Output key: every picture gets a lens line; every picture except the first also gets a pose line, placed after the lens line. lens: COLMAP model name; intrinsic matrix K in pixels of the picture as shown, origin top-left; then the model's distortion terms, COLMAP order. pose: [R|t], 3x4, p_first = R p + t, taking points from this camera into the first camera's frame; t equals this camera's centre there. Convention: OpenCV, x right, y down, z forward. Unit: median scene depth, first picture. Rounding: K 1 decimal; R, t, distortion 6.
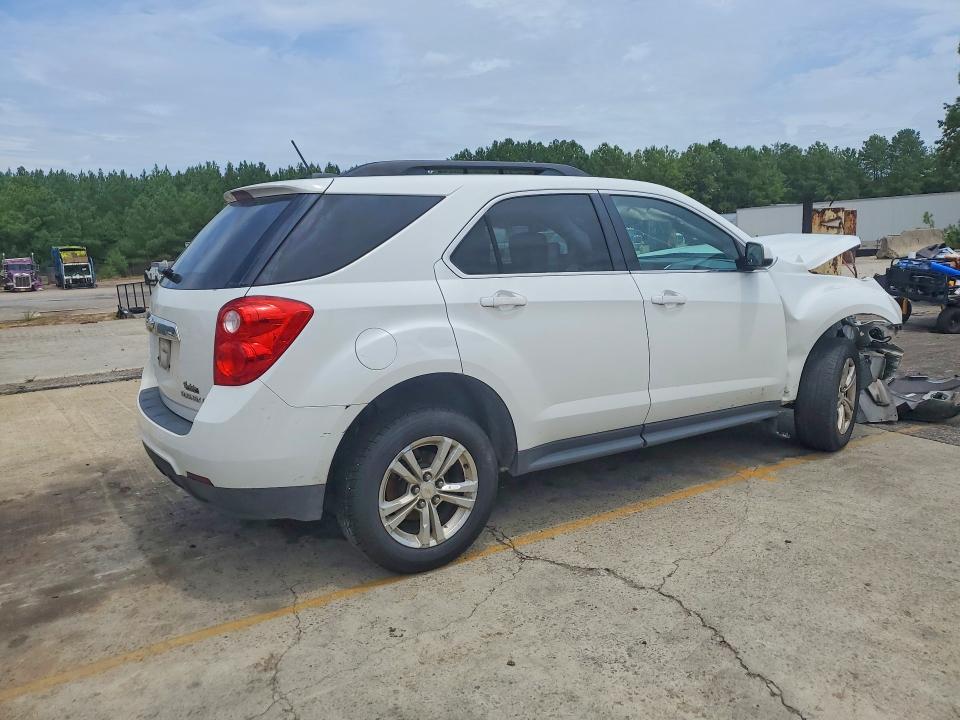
lens RADIAL K [[749.2, 0, 481.5], [0, 749.2, 361.2], [0, 0, 1]] dist [0.006862, 0.029637]
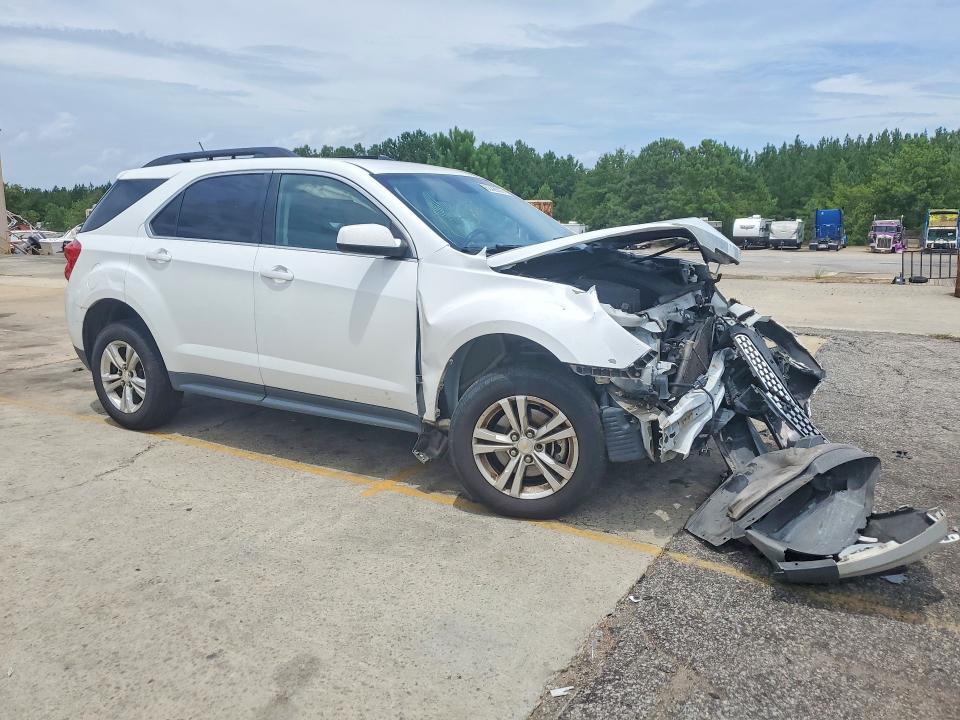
lens RADIAL K [[749.2, 0, 484.5], [0, 749.2, 361.3], [0, 0, 1]] dist [0.006862, 0.029637]
pose [[0.475287, 0.203821, -0.855897, 1.152847], [-0.162177, 0.976423, 0.142464, -0.141279], [0.864755, 0.071096, 0.497136, 0.649710]]
